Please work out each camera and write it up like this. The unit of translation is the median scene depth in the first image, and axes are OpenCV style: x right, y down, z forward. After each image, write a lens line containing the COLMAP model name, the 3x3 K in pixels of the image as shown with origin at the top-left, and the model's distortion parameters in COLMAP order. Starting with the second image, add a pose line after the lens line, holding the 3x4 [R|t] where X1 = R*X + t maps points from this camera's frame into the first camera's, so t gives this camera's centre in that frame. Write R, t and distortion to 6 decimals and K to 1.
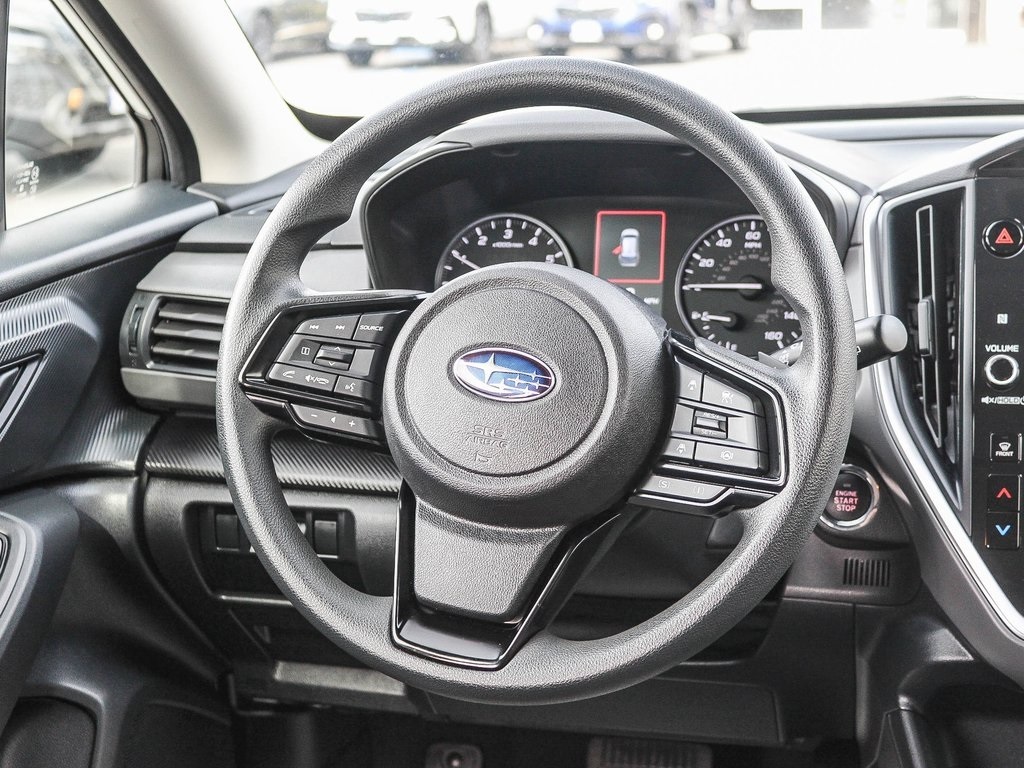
lens RADIAL K [[1681.0, 0, 512.0], [0, 1681.0, 384.0], [0, 0, 1]] dist [-0.031736, -0.029506]
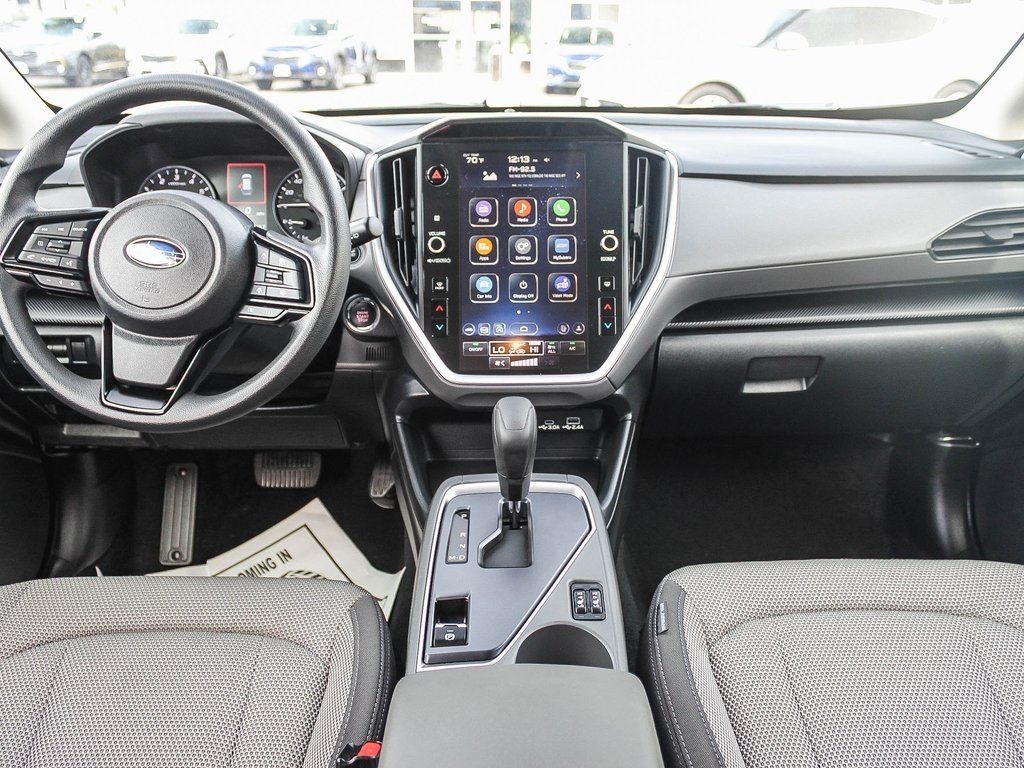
lens RADIAL K [[903.8, 0, 512.0], [0, 903.8, 384.0], [0, 0, 1]] dist [-0.002080, 0.000709]
pose [[0.968177, -0.061981, 0.242470, 0.110528], [0.032177, 0.991634, 0.125005, 0.022734], [-0.248189, -0.113225, 0.962072, -0.042045]]
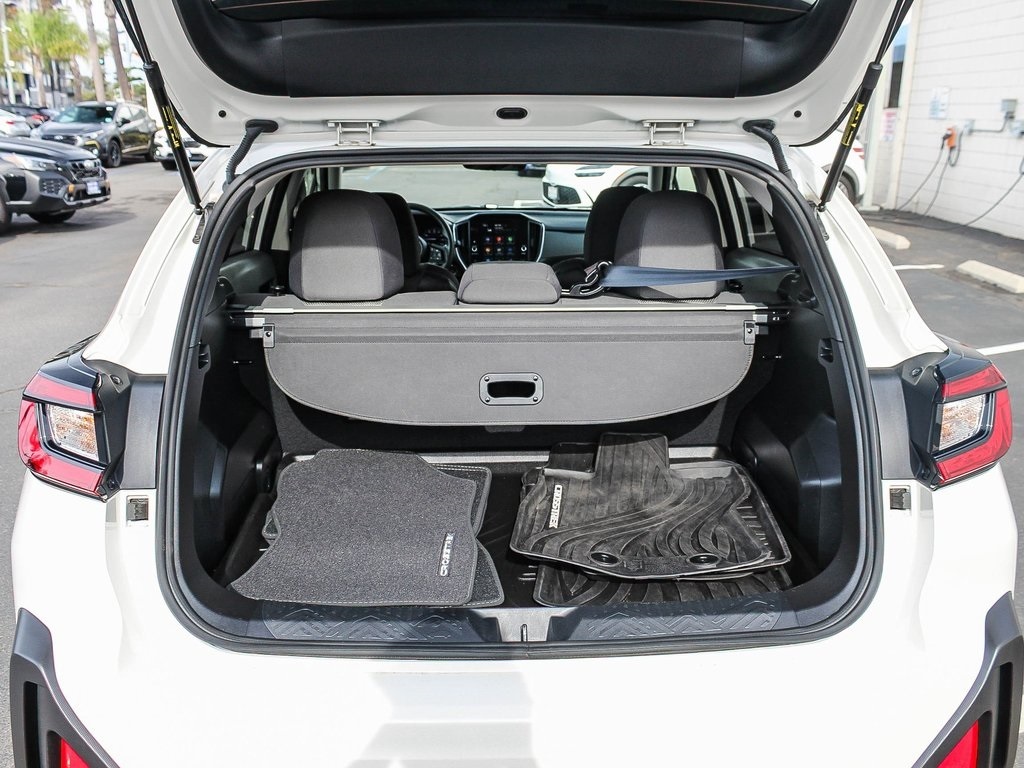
lens RADIAL K [[903.8, 0, 512.0], [0, 903.8, 384.0], [0, 0, 1]] dist [-0.002080, 0.000709]
pose [[0.959364, -0.042101, 0.279012, -0.596163], [0.029543, 0.998359, 0.049064, 0.354806], [-0.280620, -0.038828, 0.959033, -2.524794]]
